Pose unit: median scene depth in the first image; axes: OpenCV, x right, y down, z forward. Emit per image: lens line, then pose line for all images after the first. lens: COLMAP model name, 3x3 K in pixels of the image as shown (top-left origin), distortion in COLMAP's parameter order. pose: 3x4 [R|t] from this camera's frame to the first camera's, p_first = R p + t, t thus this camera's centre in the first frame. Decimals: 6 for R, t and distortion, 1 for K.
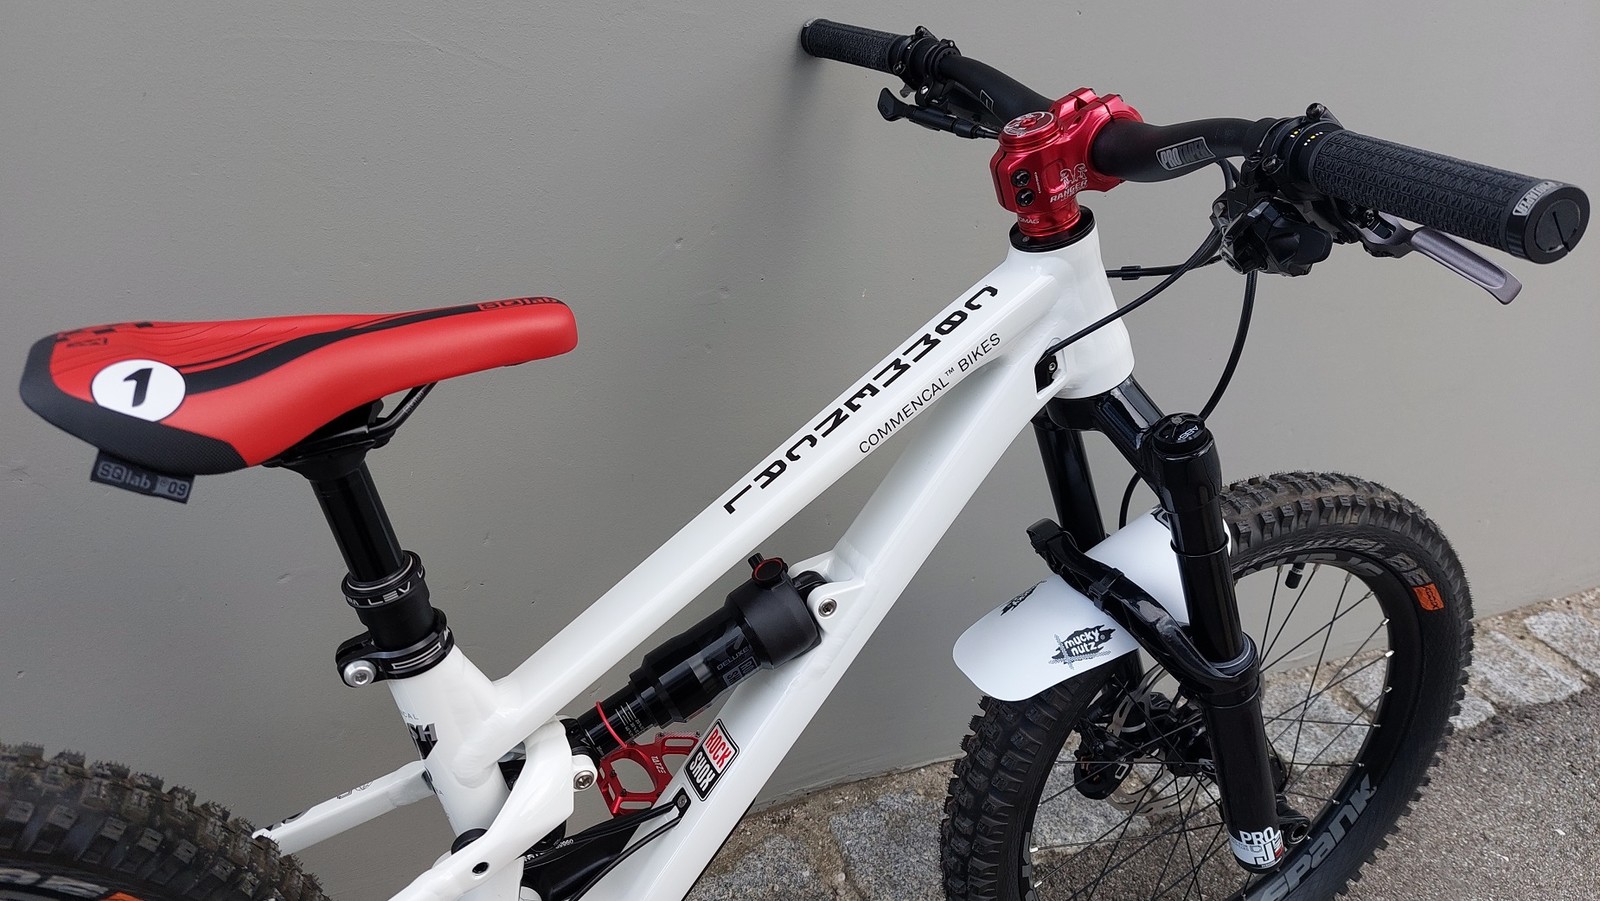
lens RADIAL K [[1121.6, 0, 800.0], [0, 1121.6, 450.5], [0, 0, 1]] dist [0.047759, -0.039992]
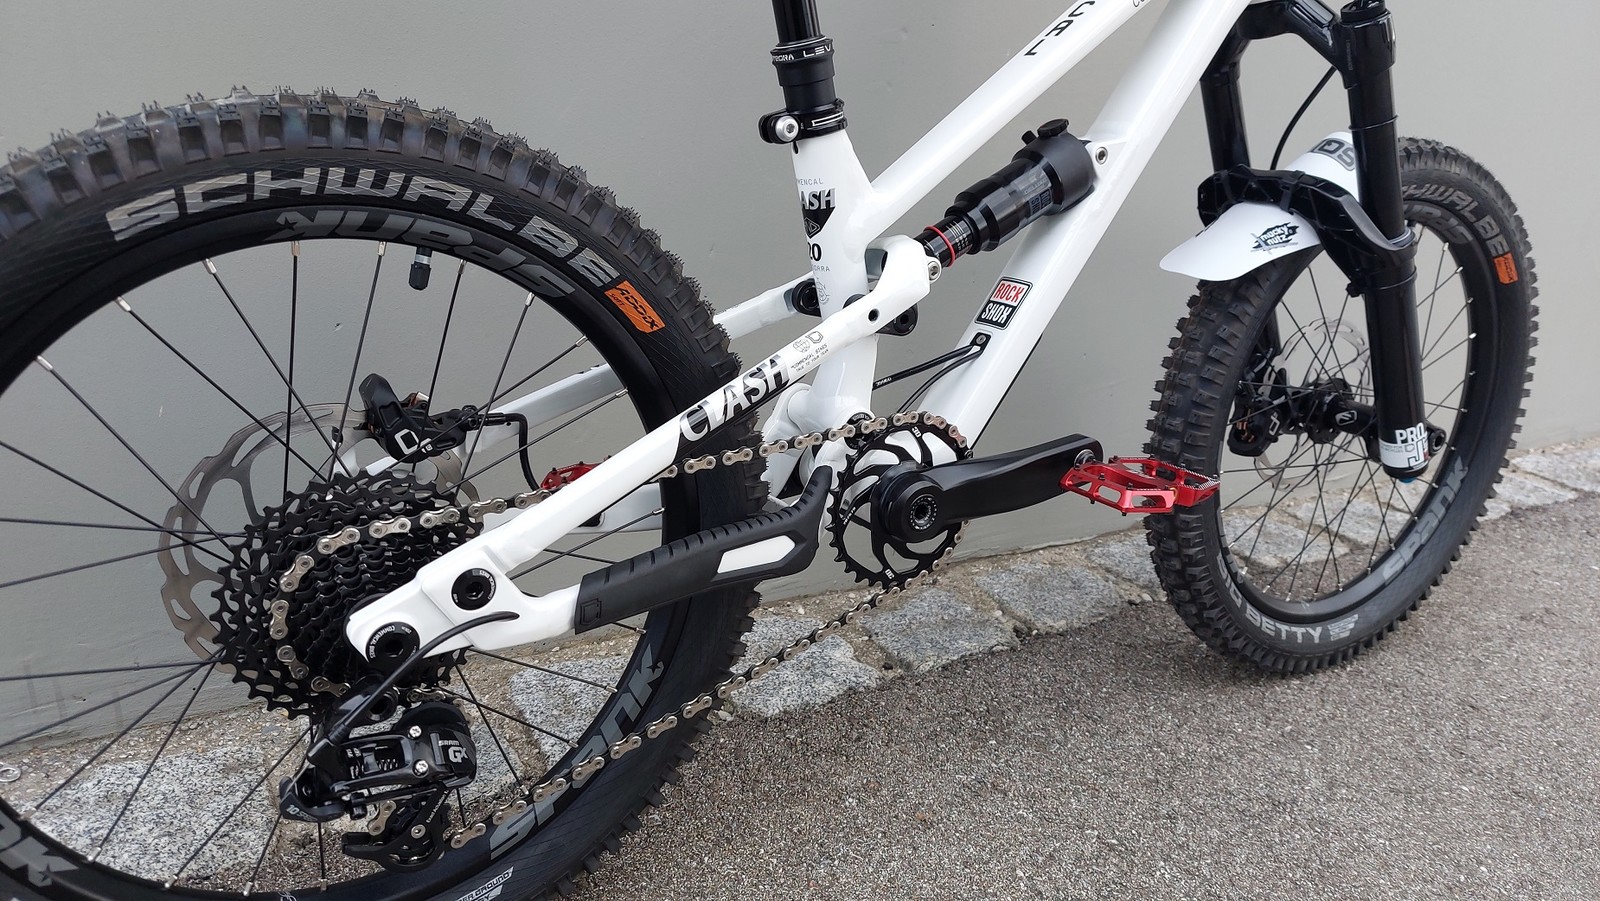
lens RADIAL K [[1127.8, 0, 800.0], [0, 1127.8, 450.5], [0, 0, 1]] dist [0.036710, -0.039764]
pose [[0.994784, -0.052193, 0.087638, -0.365780], [0.060974, 0.993045, -0.100714, 0.485866], [-0.081772, 0.105532, 0.991048, -0.124069]]
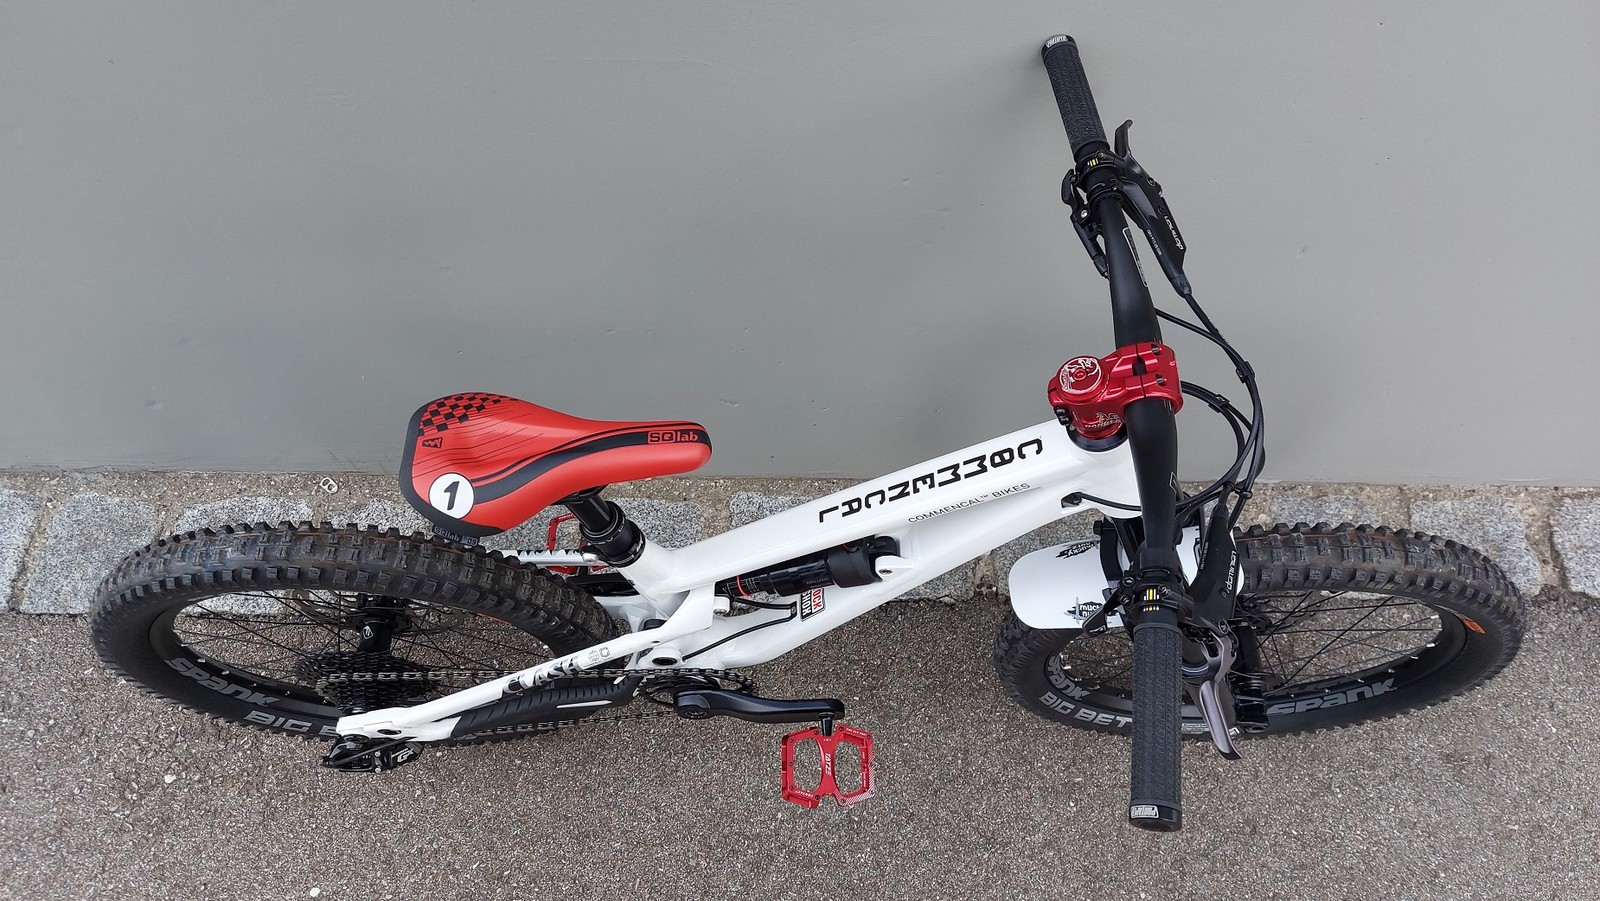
lens RADIAL K [[1084.9, 0, 800.0], [0, 1084.9, 450.5], [0, 0, 1]] dist [0.027230, -0.002934]
pose [[0.899699, 0.339636, -0.274205, 0.226816], [-0.120007, 0.796425, 0.592711, -0.714066], [0.419690, -0.500355, 0.757302, -0.041317]]
